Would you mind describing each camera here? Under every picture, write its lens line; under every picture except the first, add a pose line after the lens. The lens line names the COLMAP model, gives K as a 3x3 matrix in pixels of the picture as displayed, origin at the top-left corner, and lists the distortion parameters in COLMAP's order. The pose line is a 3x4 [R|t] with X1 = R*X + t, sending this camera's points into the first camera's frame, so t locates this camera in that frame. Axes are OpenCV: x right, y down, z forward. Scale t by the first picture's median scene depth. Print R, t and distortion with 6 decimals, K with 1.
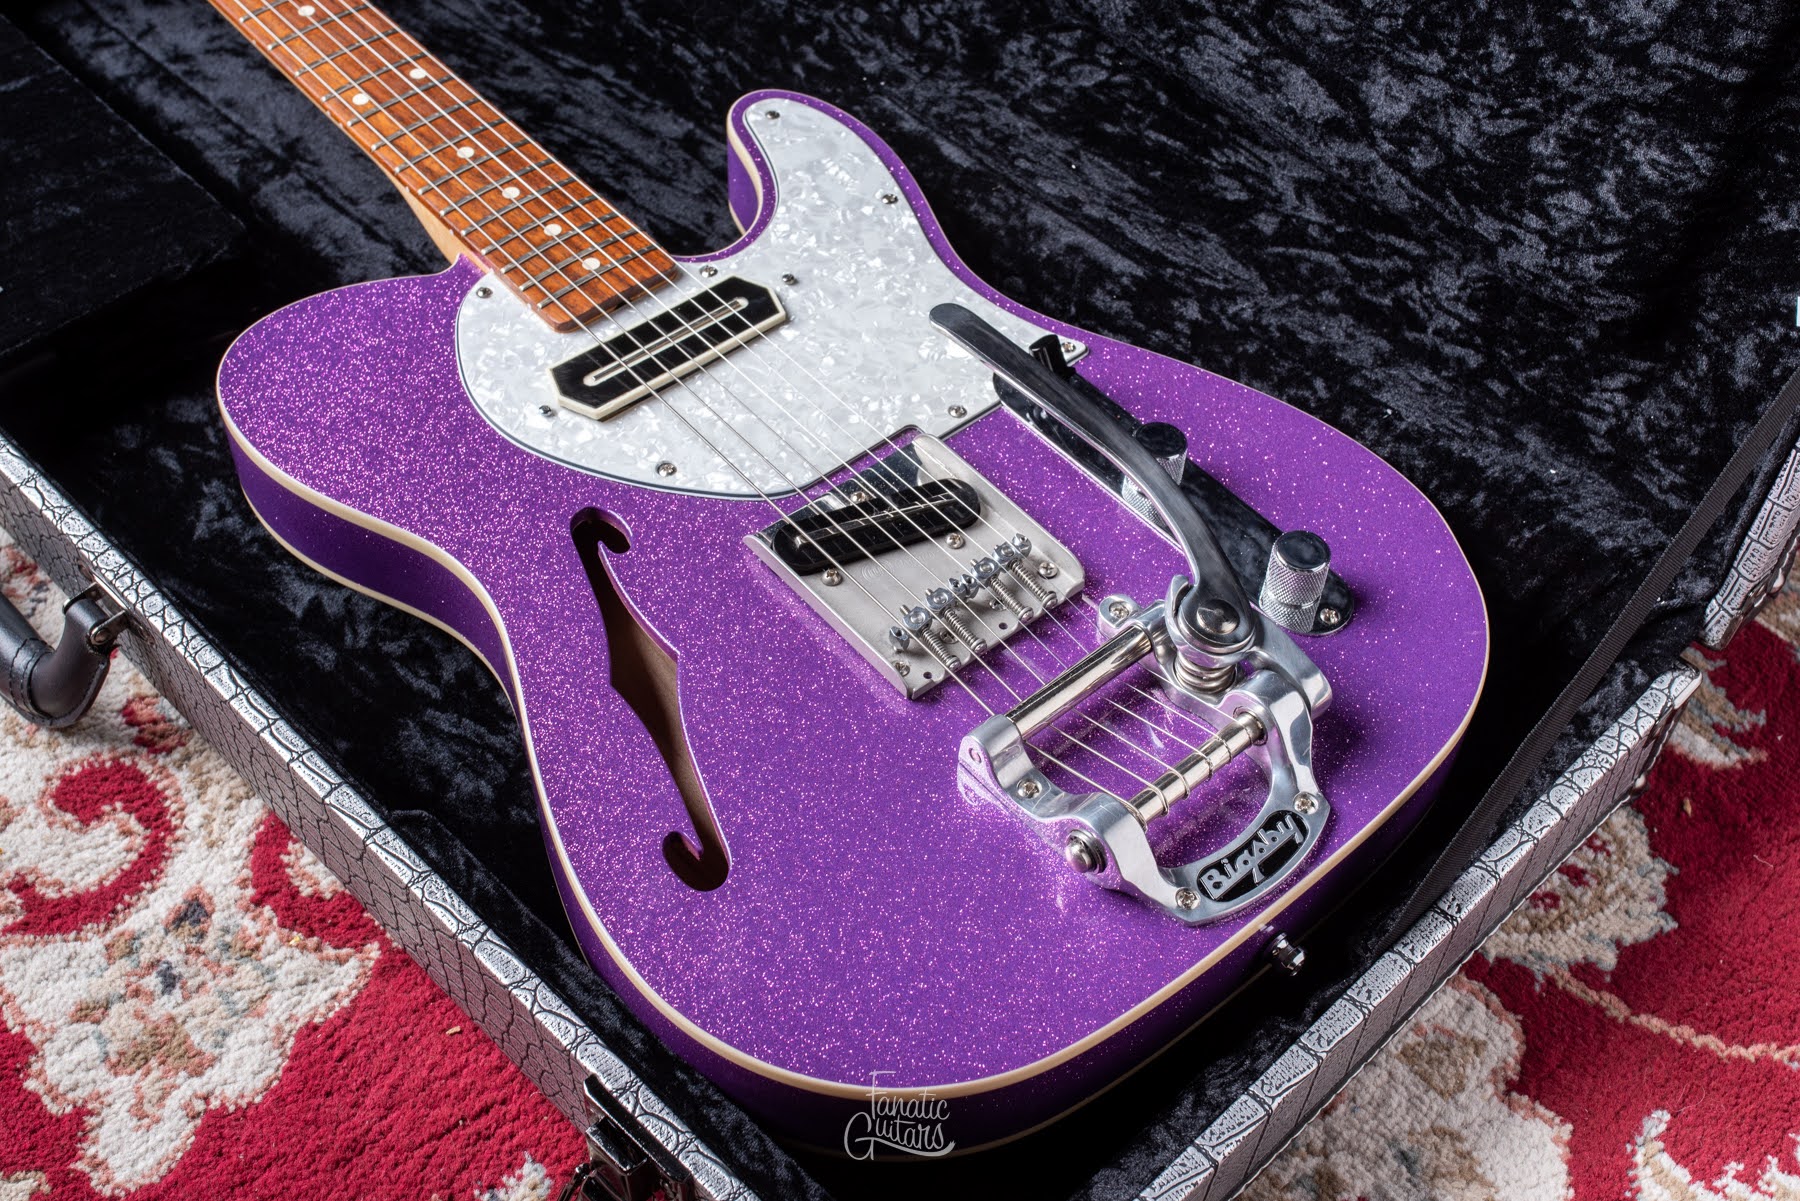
lens RADIAL K [[2192.0, 0, 915.6], [0, 2192.0, 600.7], [0, 0, 1]] dist [-0.065860, 0.073054]
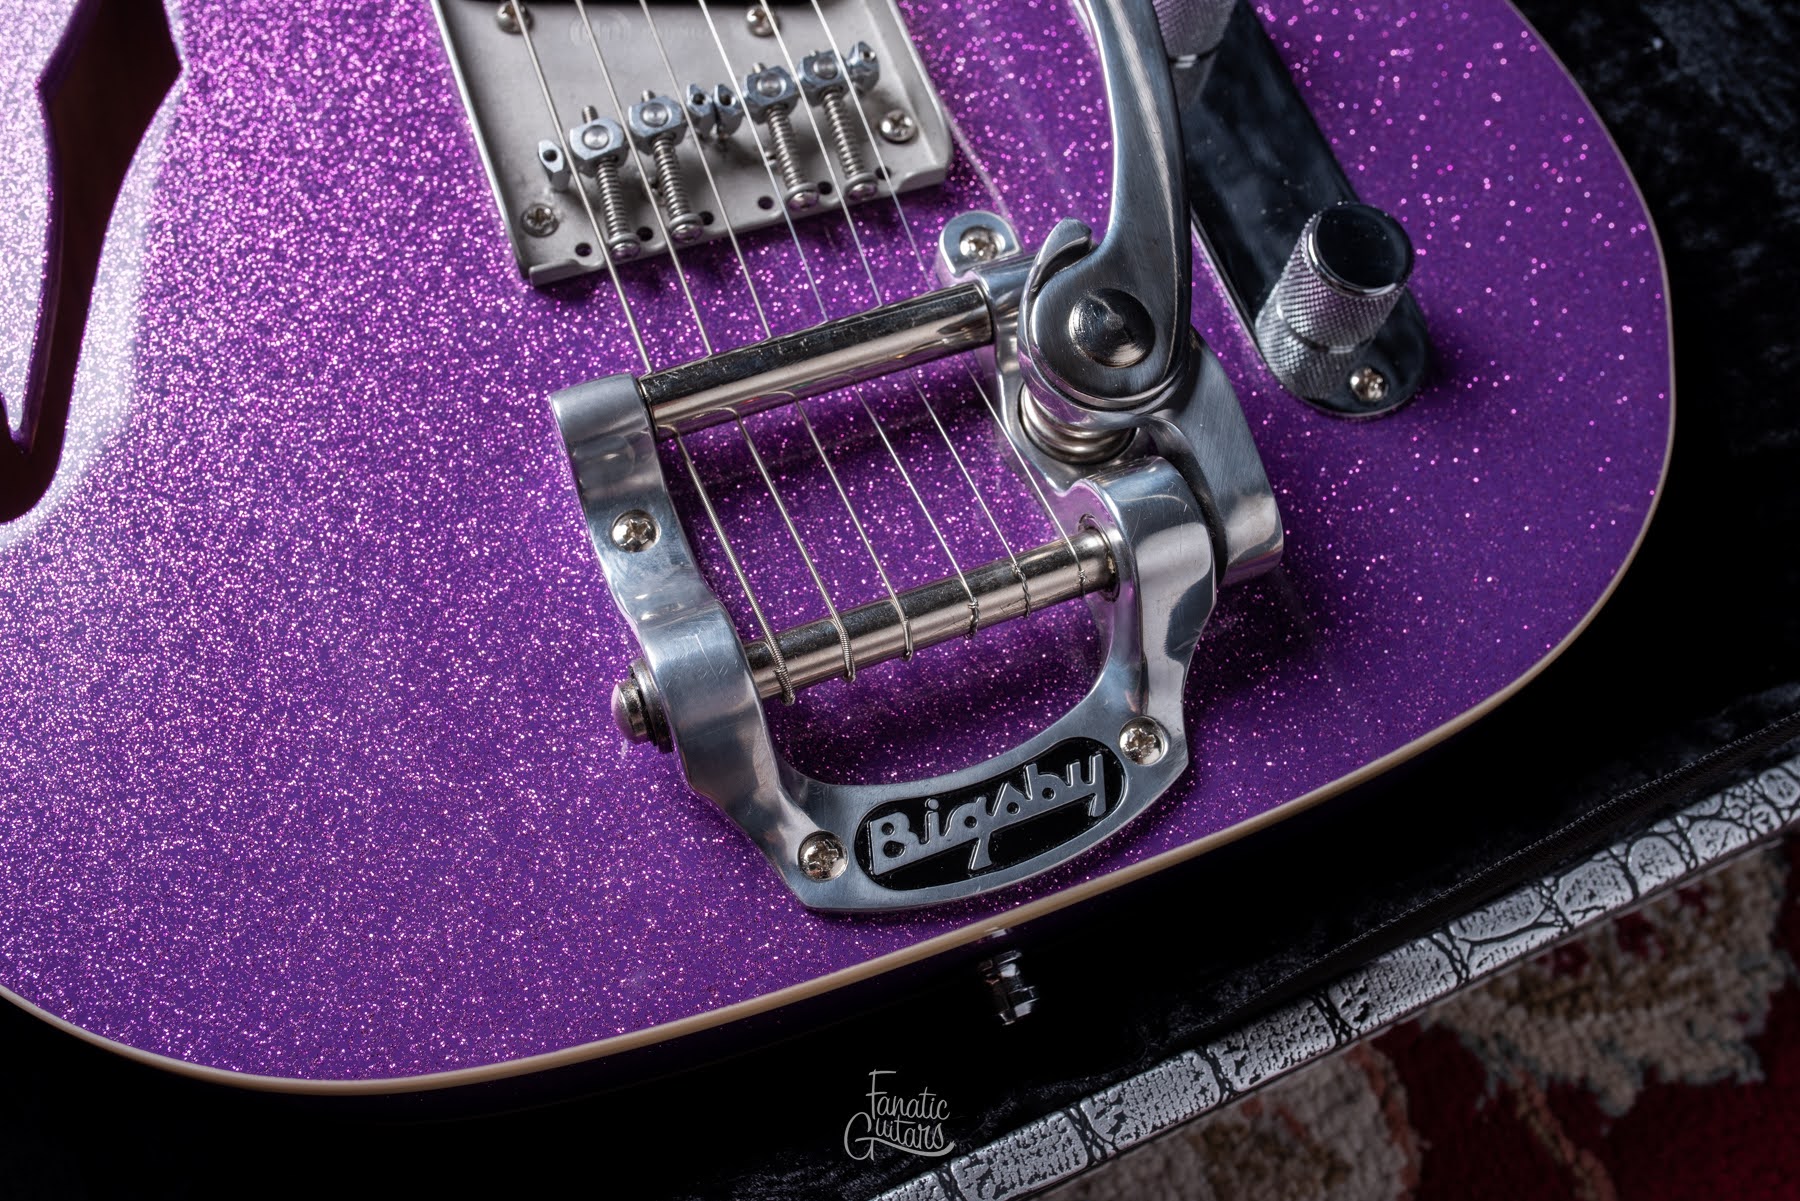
lens RADIAL K [[1822.6, 0, 904.6], [0, 1822.6, 601.9], [0, 0, 1]] dist [-0.070921, 0.079867]
pose [[0.935620, 0.339635, -0.096251, 0.137115], [-0.298810, 0.907137, 0.296338, -0.038605], [0.187960, -0.248498, 0.950221, 0.525228]]
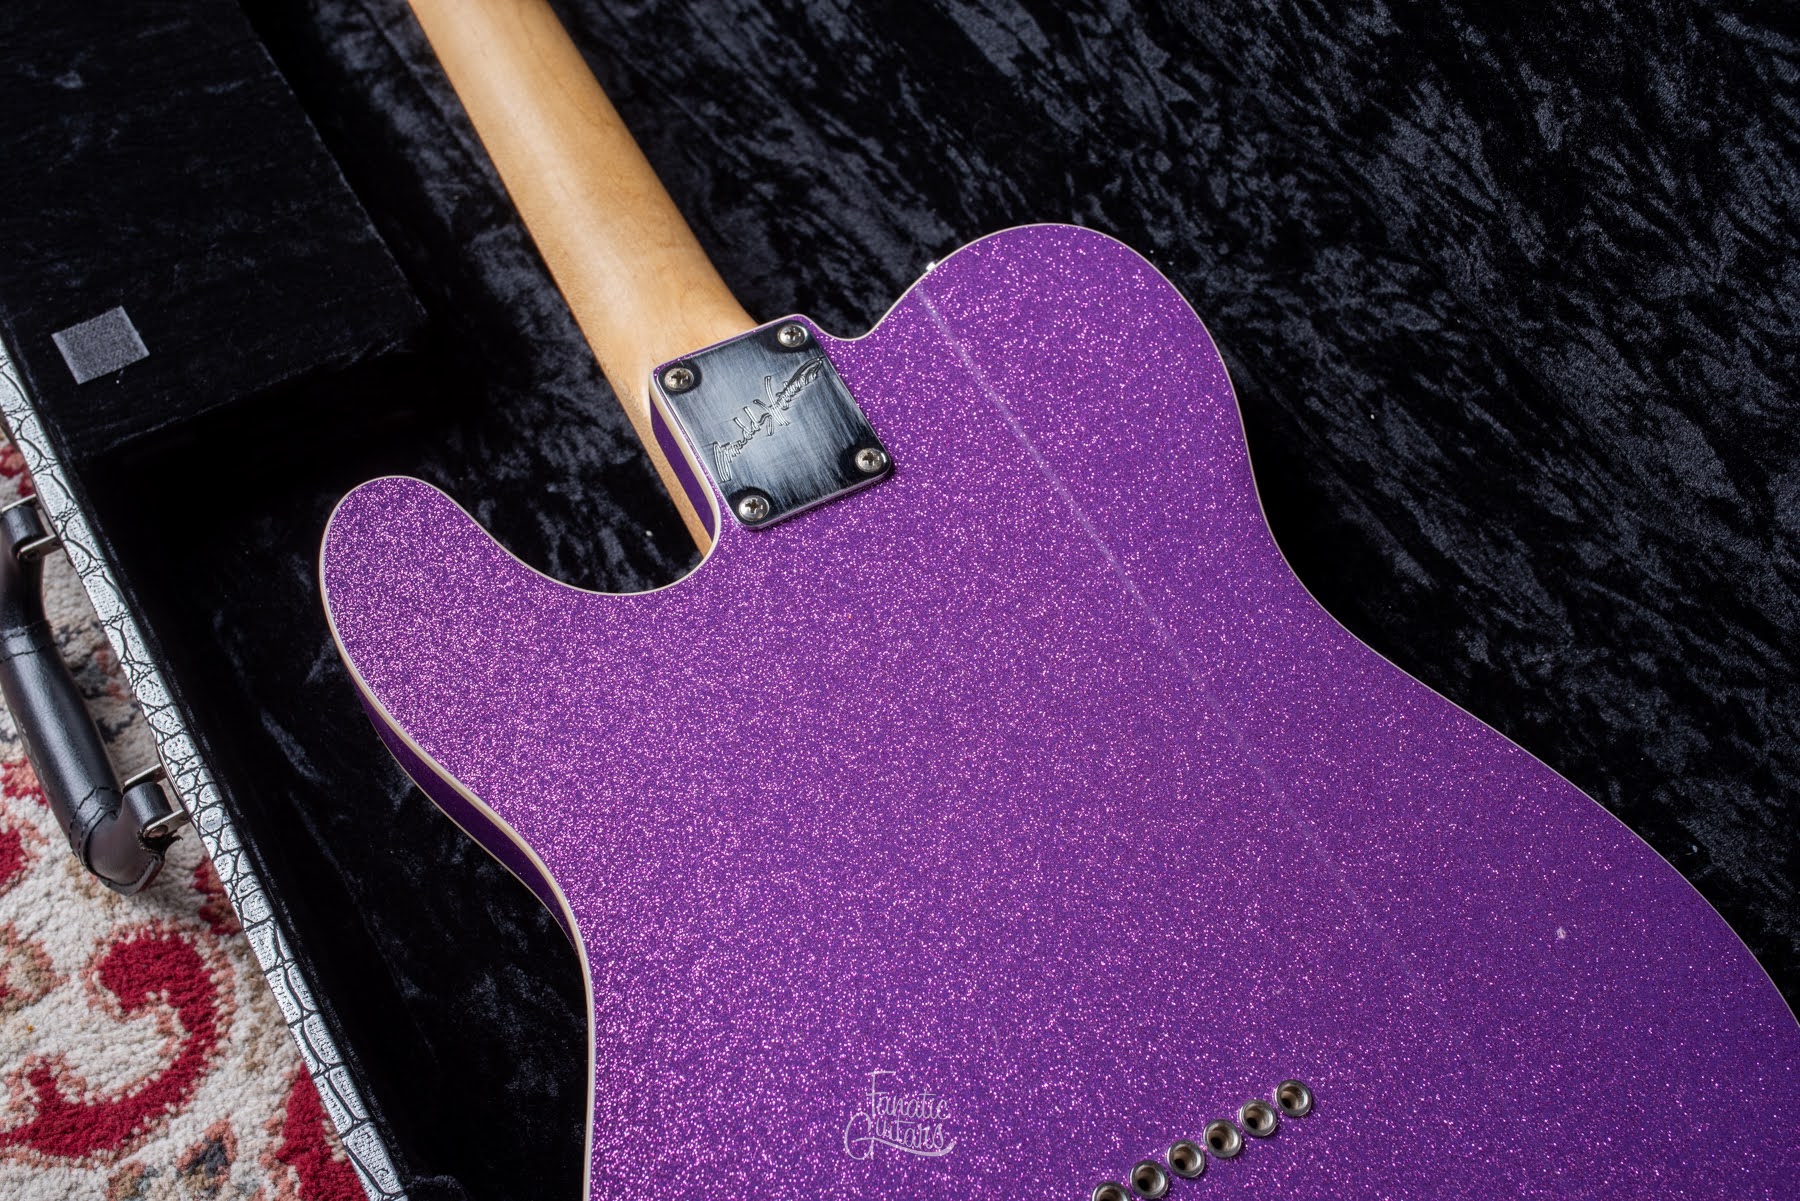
lens RADIAL K [[1764.1, 0, 905.6], [0, 1764.1, 598.7], [0, 0, 1]] dist [-0.064015, 0.070475]
pose [[0.975524, 0.198715, -0.094159, -0.030577], [-0.183323, 0.971417, 0.150803, -0.231683], [0.121435, -0.129850, 0.984069, 0.345690]]
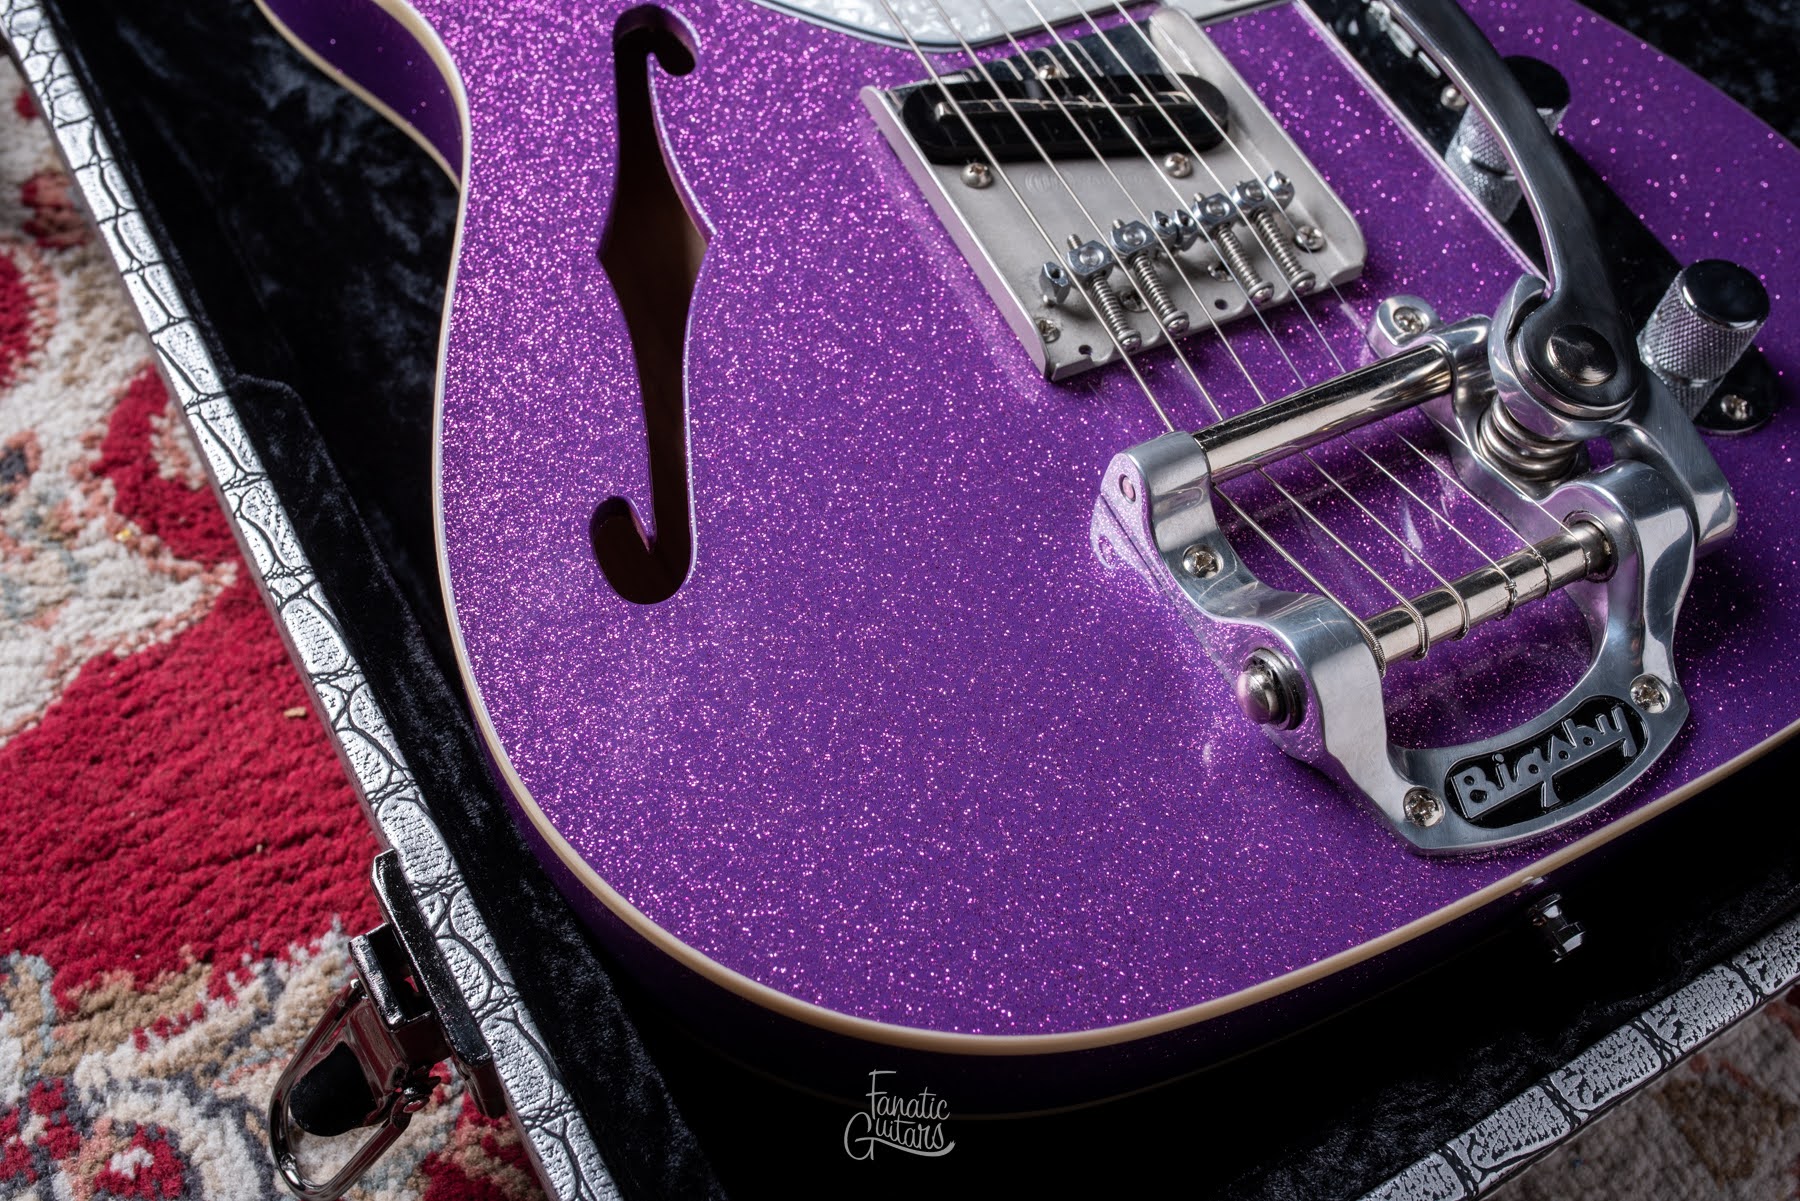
lens RADIAL K [[1806.9, 0, 906.8], [0, 1806.9, 598.7], [0, 0, 1]] dist [-0.073256, 0.085857]
pose [[0.968061, 0.231999, -0.095047, 0.019715], [-0.218279, 0.966406, 0.135696, 0.040102], [0.123336, -0.110615, 0.986181, 0.435581]]
